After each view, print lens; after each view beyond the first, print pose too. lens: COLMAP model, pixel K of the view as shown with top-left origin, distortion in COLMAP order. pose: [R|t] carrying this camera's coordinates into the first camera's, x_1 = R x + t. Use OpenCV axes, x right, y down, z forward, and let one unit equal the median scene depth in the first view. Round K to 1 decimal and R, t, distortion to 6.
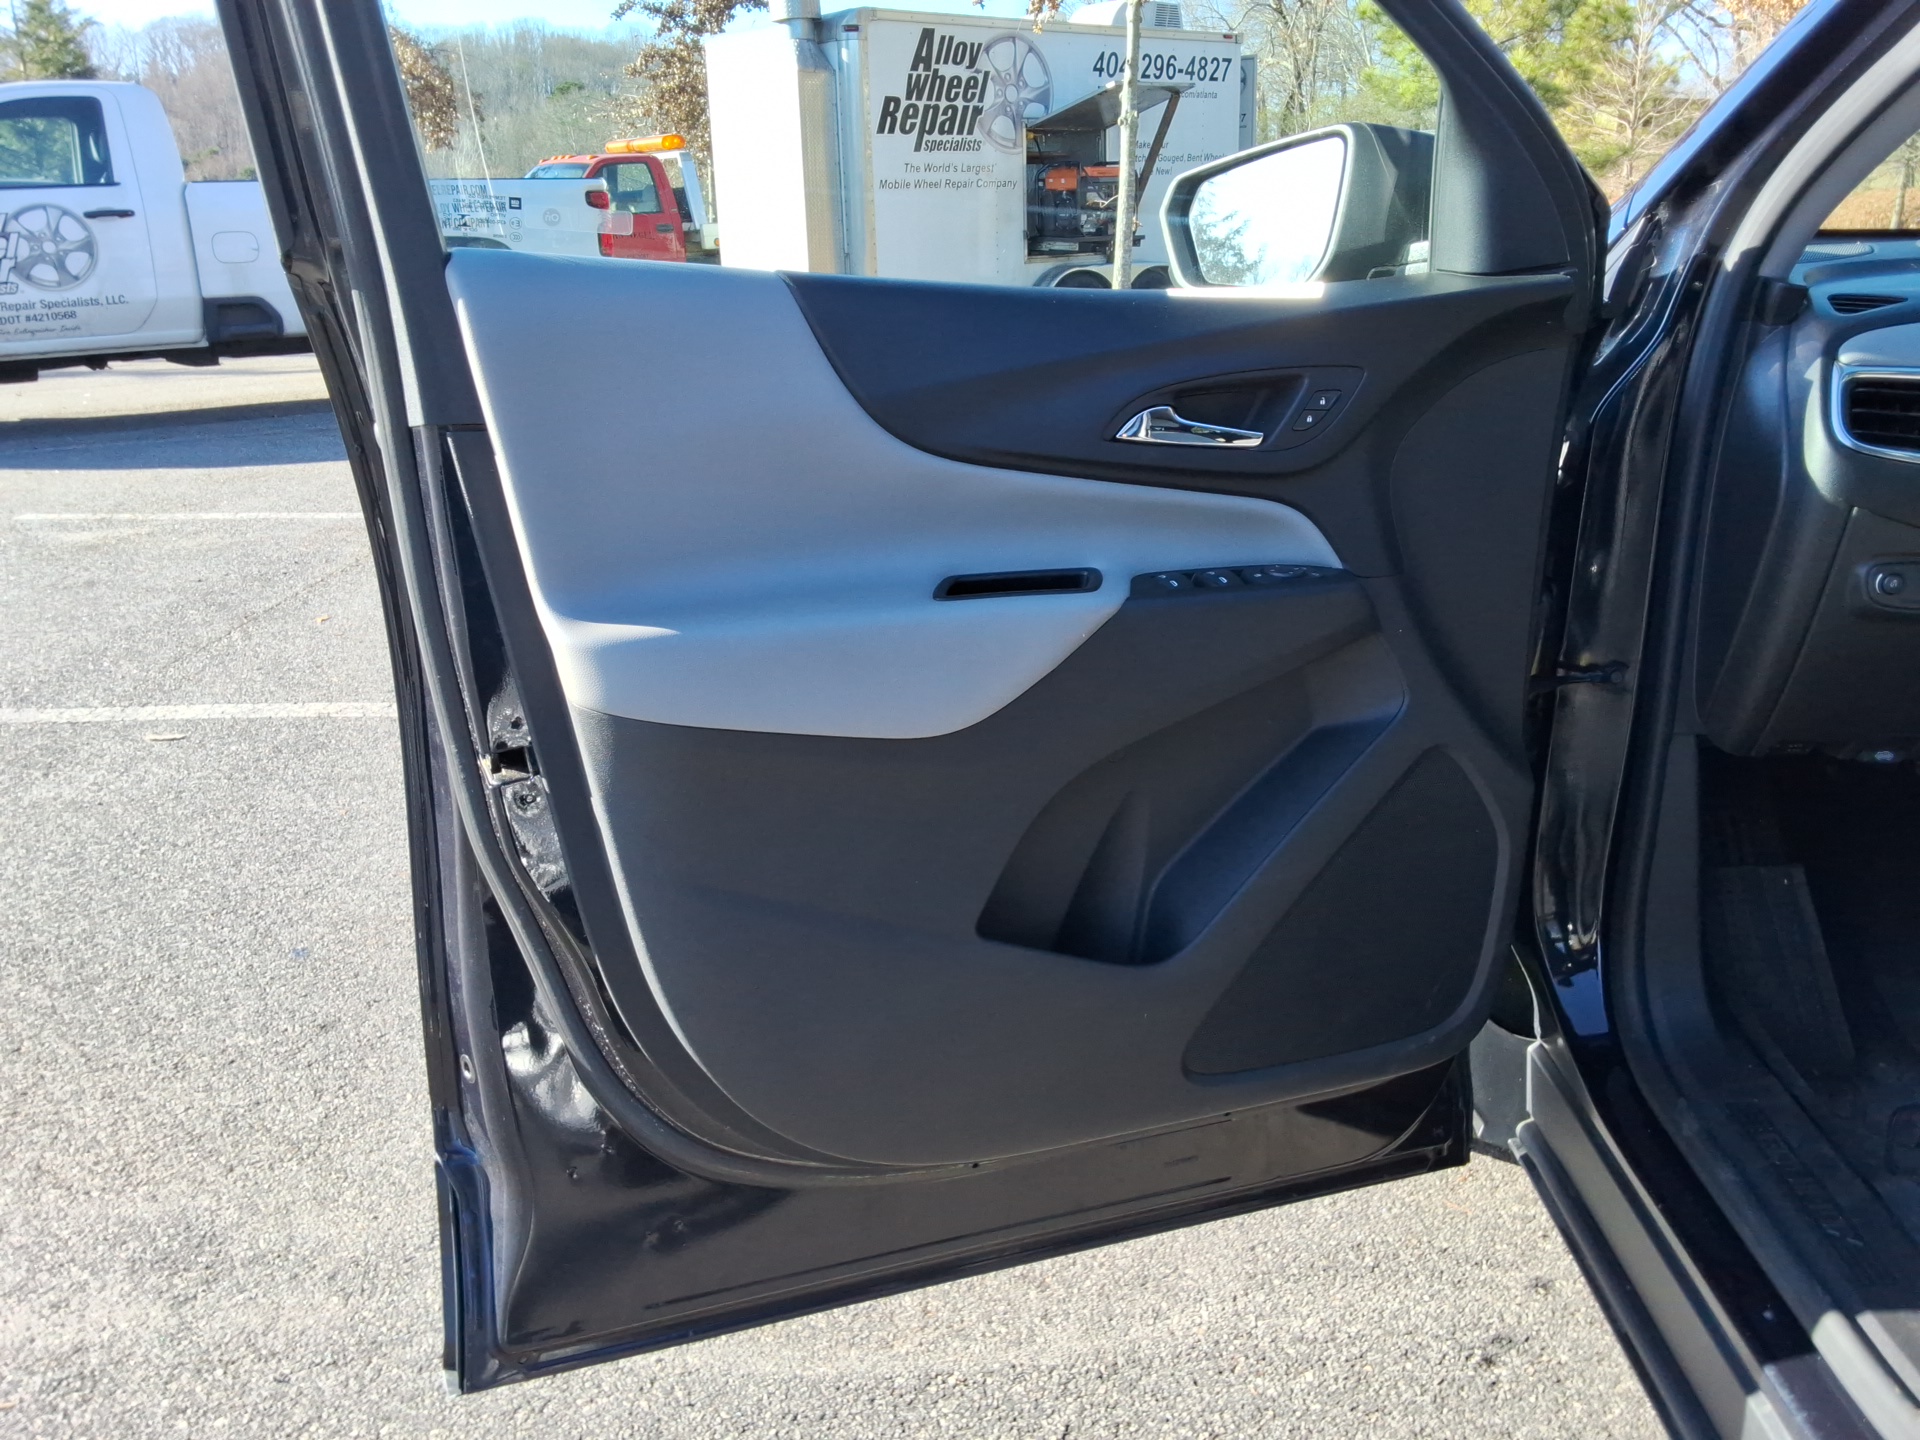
lens RADIAL K [[1517.6, 0, 979.0], [0, 1517.6, 720.0], [0, 0, 1]] dist [0.114801, -0.172644]
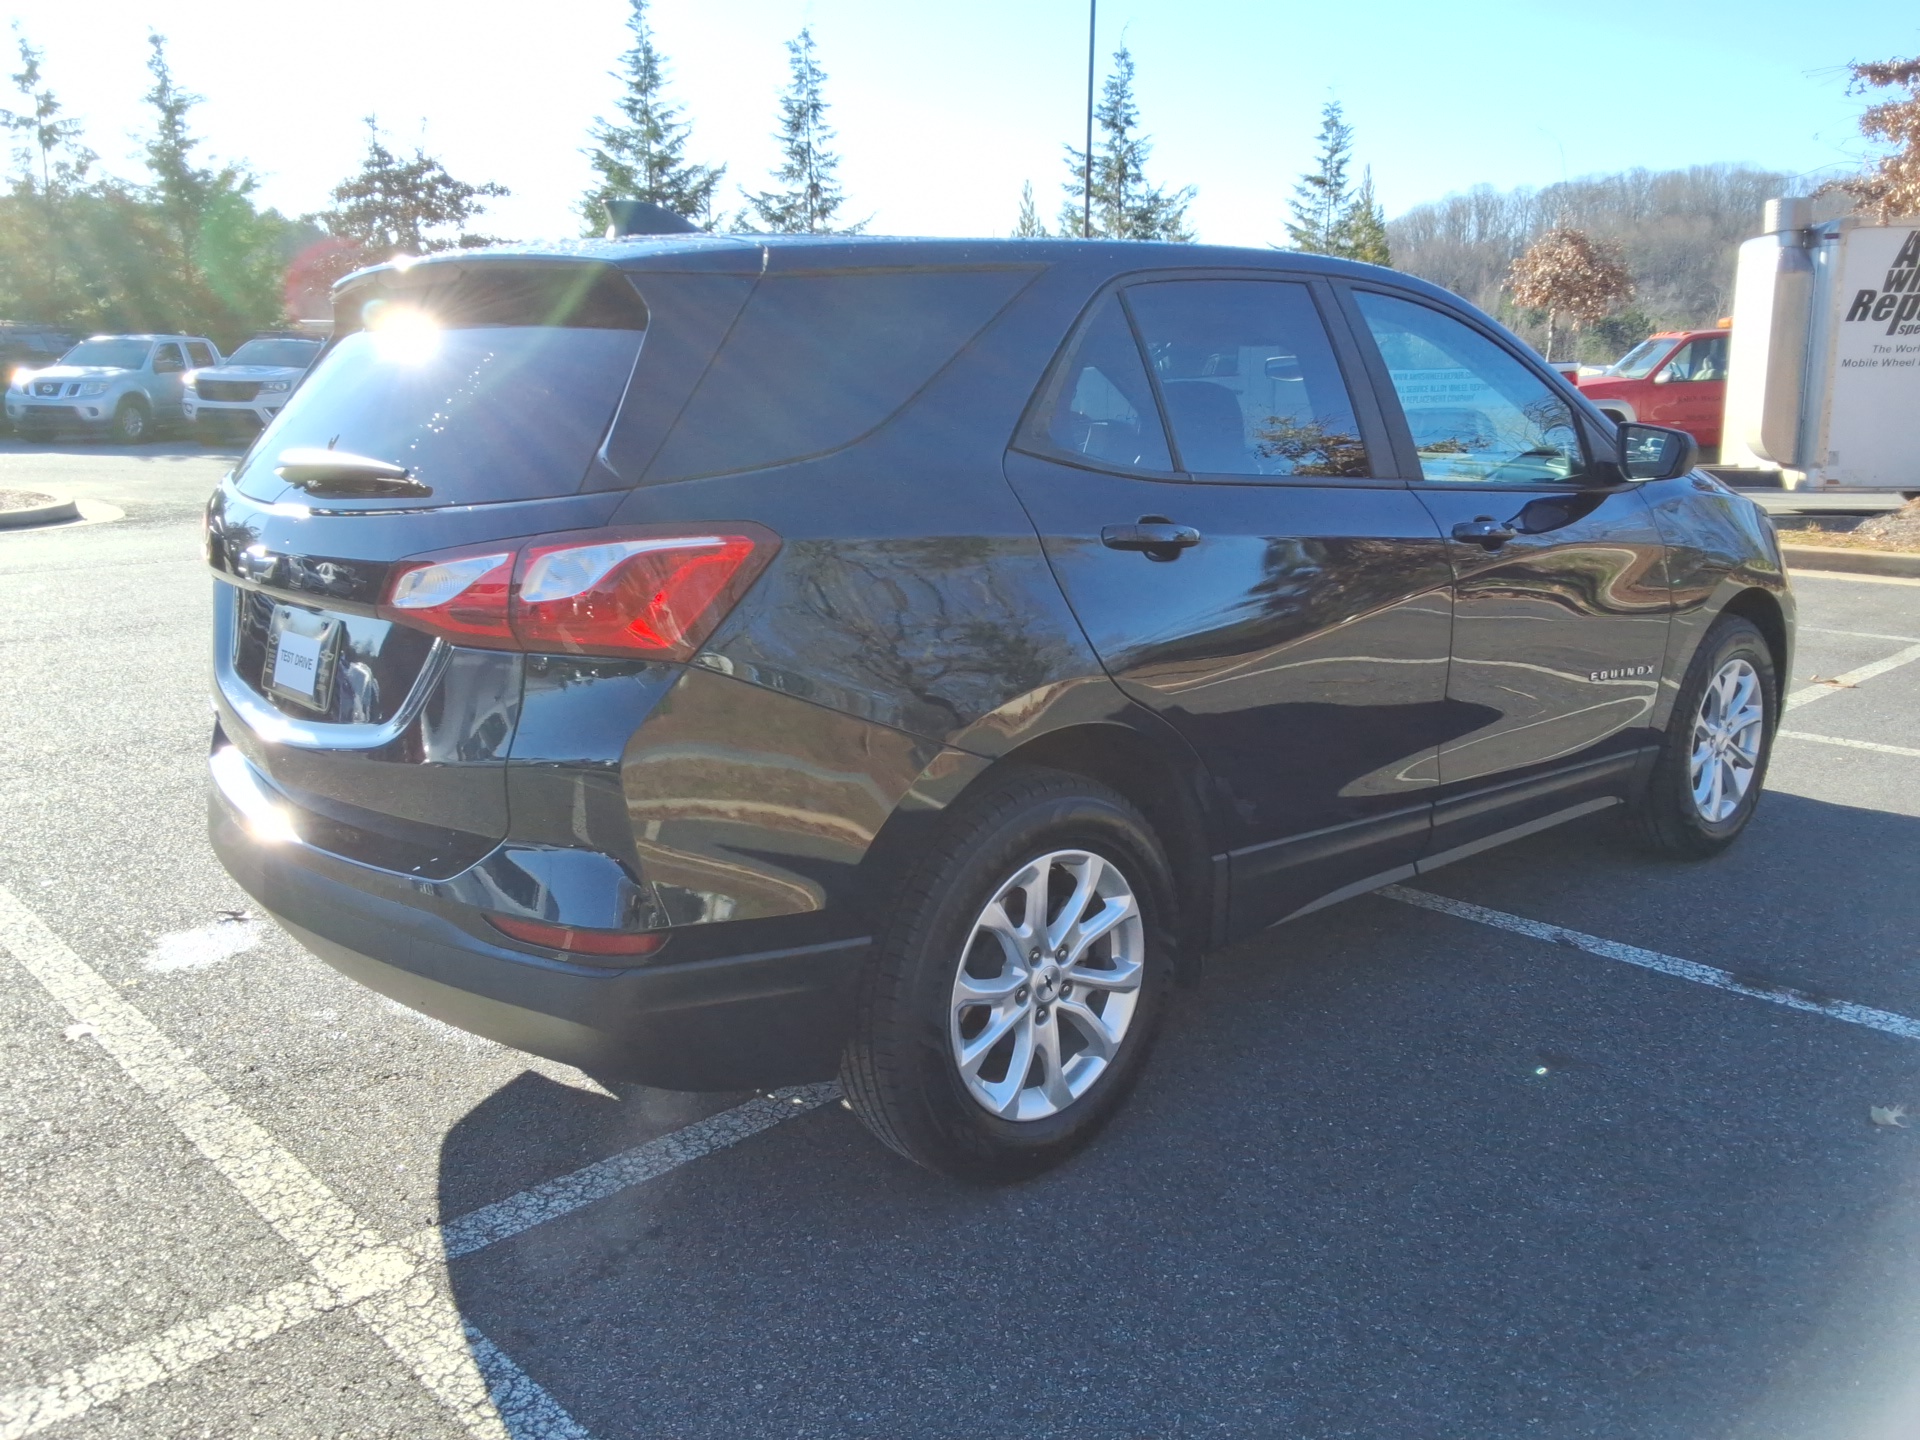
lens RADIAL K [[1517.6, 0, 979.0], [0, 1517.6, 720.0], [0, 0, 1]] dist [0.114801, -0.172644]
pose [[0.699699, 0.162266, -0.695767, 0.327803], [-0.222444, 0.974939, 0.003674, 0.046776], [0.678926, 0.152198, 0.718258, -0.216720]]
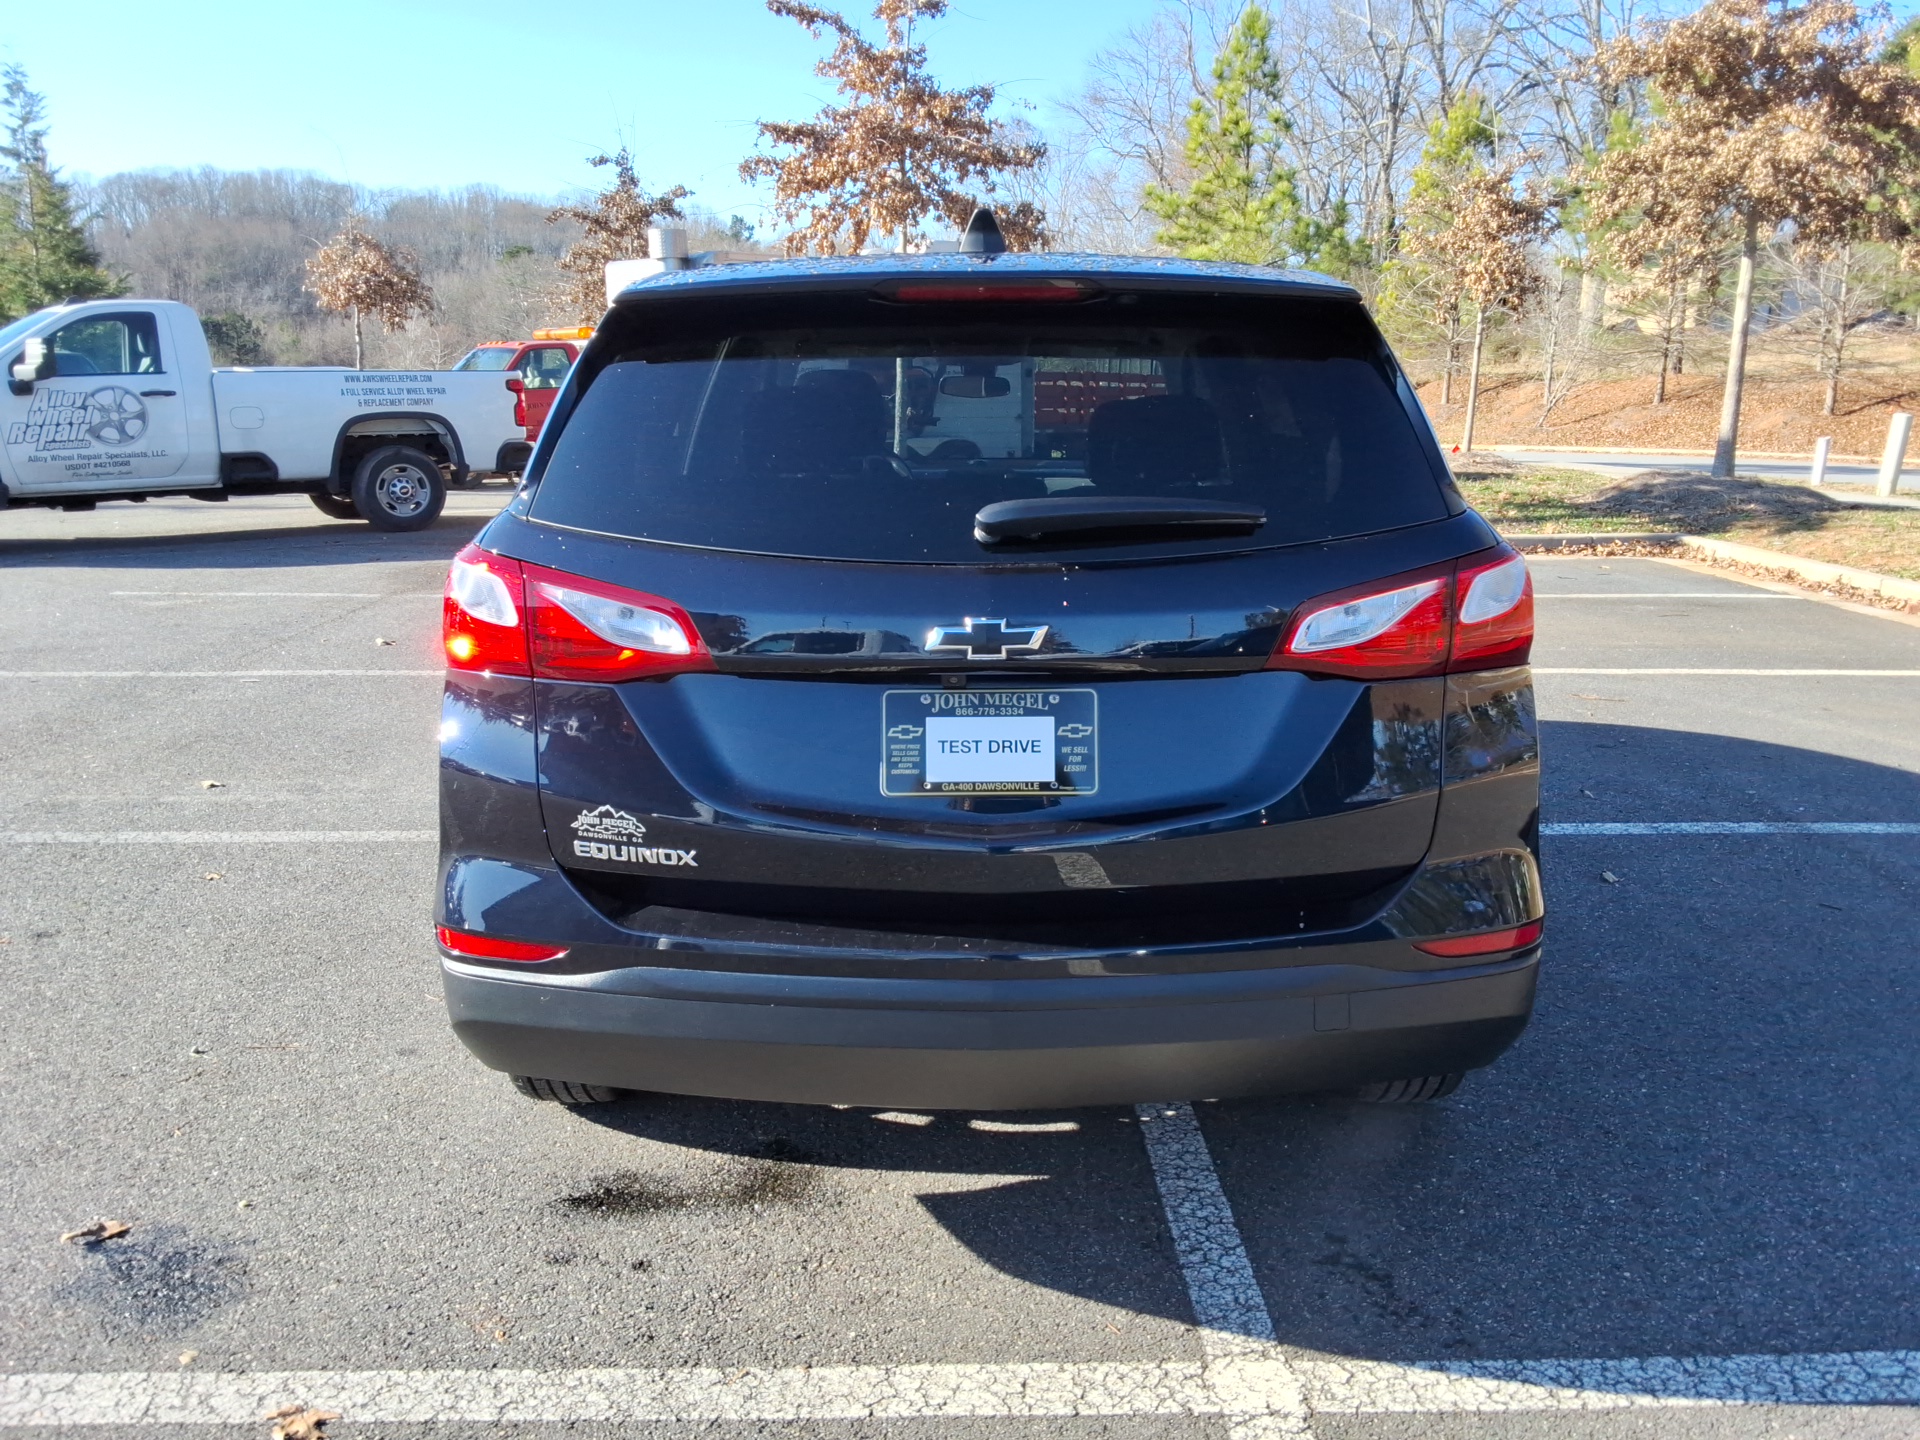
lens RADIAL K [[1528.0, 0, 970.9], [0, 1528.0, 705.0], [0, 0, 1]] dist [0.114651, -0.174565]
pose [[0.999349, 0.008956, 0.034934, 0.098176], [-0.005187, 0.994295, -0.106540, 0.076546], [-0.035689, 0.106290, 0.993695, -0.305563]]
